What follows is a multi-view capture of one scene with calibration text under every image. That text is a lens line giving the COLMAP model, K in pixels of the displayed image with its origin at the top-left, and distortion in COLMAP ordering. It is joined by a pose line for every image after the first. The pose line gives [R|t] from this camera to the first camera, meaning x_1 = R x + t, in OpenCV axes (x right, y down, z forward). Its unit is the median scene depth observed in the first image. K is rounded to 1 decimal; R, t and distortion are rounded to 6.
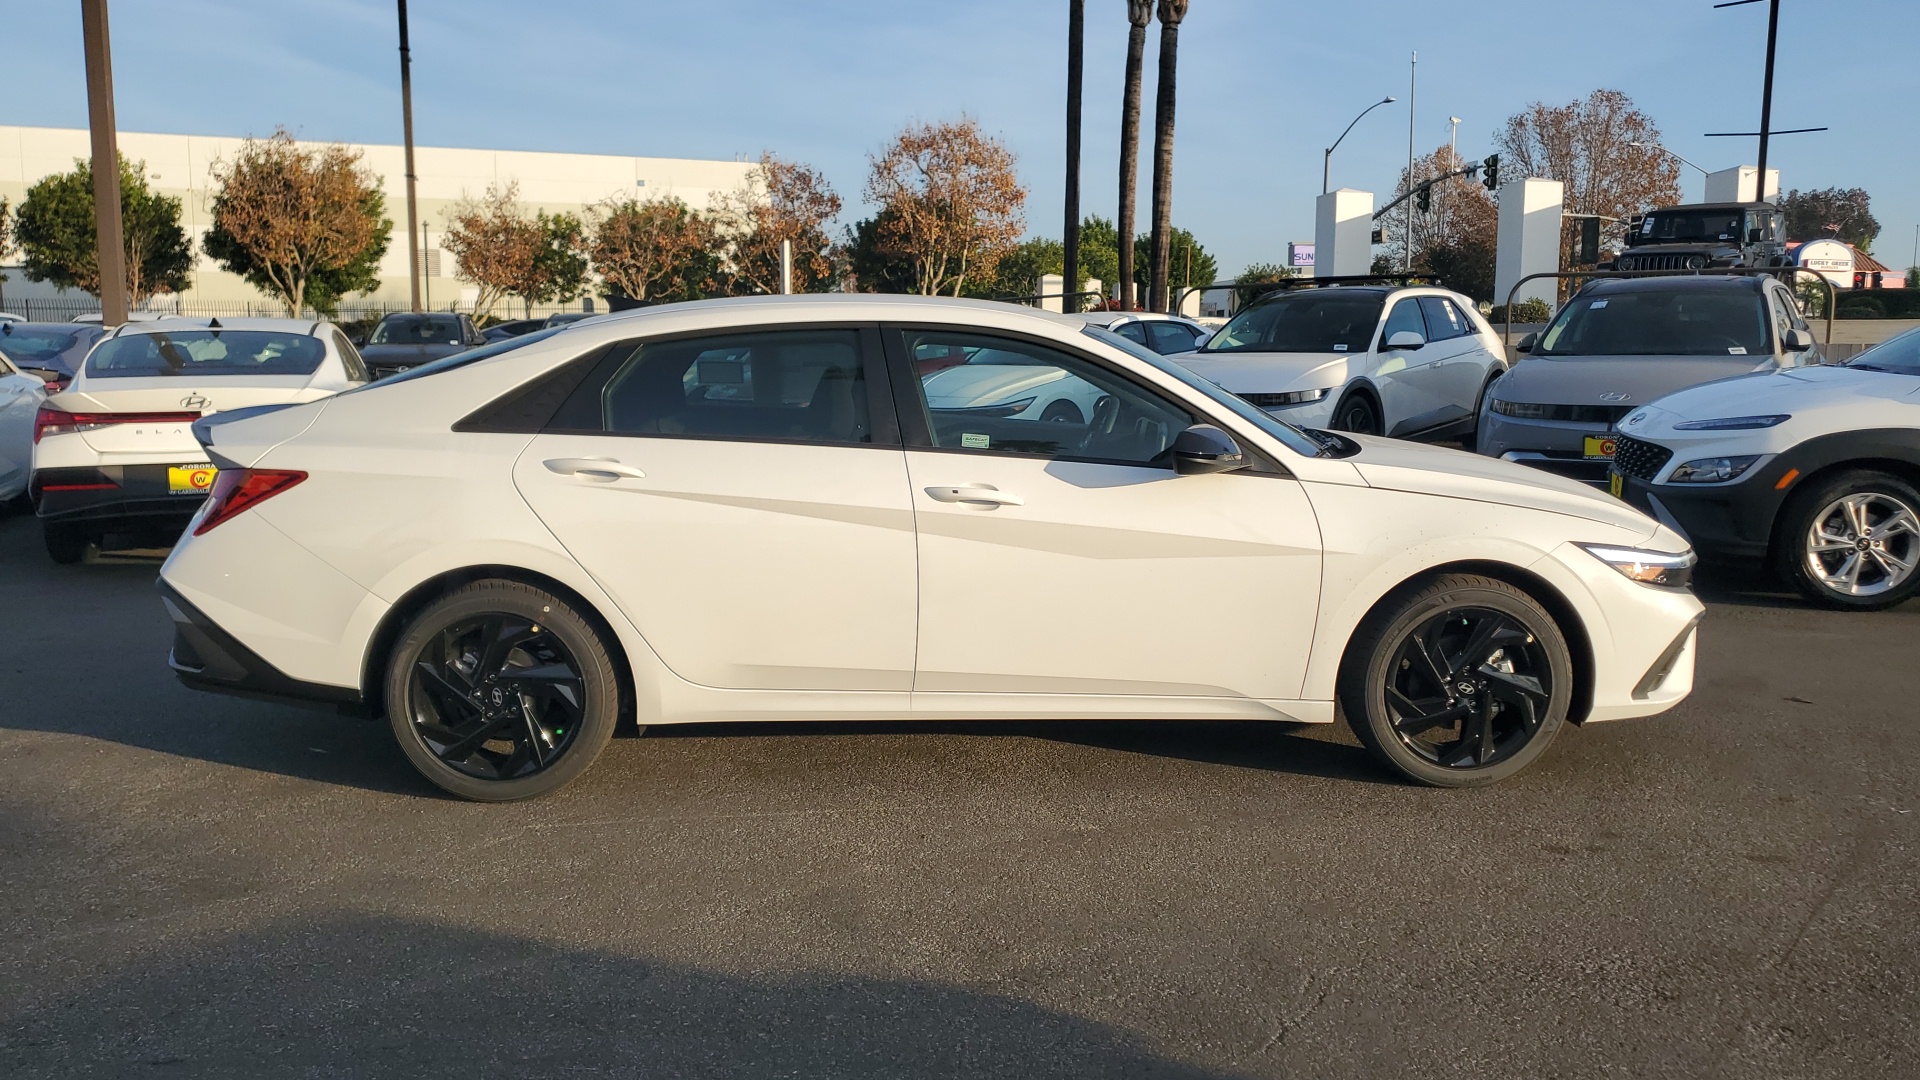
lens RADIAL K [[1493.3, 0, 954.5], [0, 1493.3, 569.0], [0, 0, 1]] dist [0.083035, -0.150127]
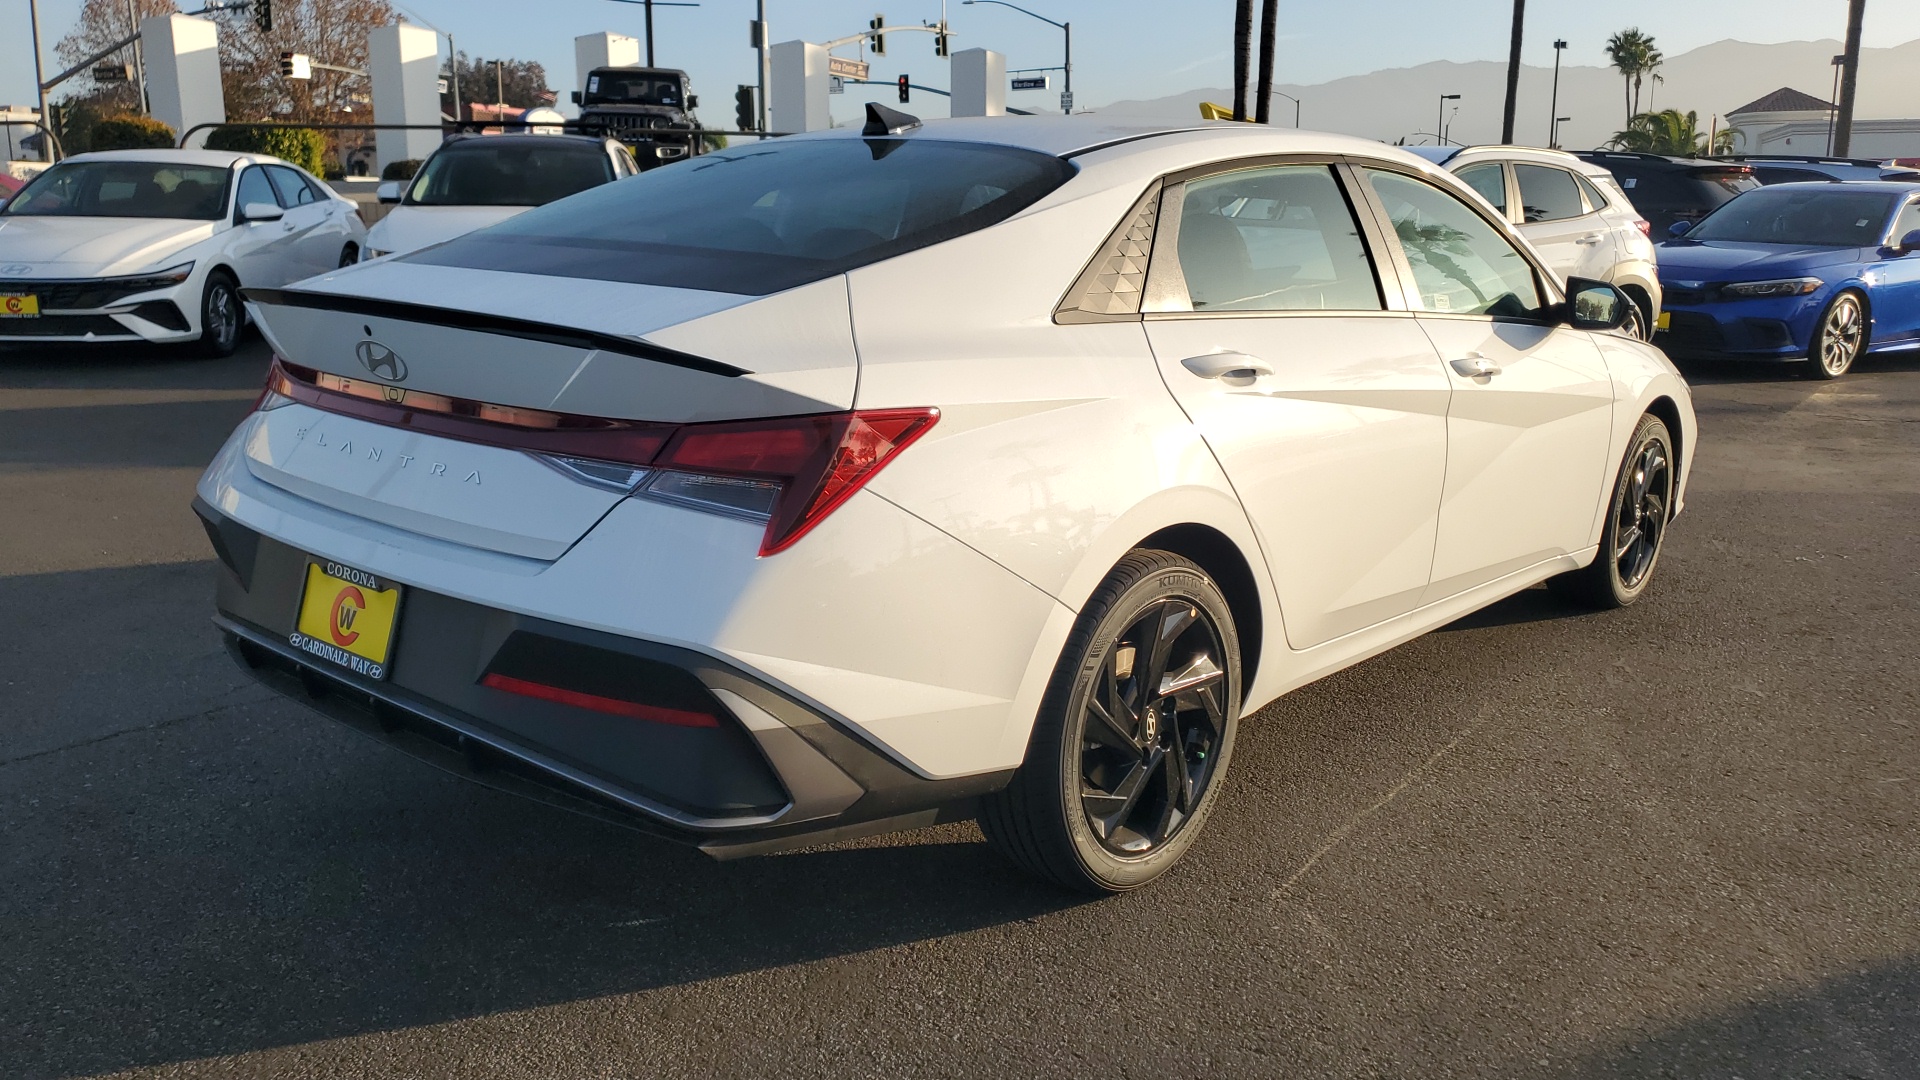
lens RADIAL K [[1503.6, 0, 965.8], [0, 1503.6, 558.1], [0, 0, 1]] dist [0.002887, -0.005399]
pose [[0.659747, -0.162047, 0.733808, -0.769175], [0.099954, 0.986720, 0.128032, -0.074055], [-0.744811, -0.011122, 0.667183, 0.578691]]
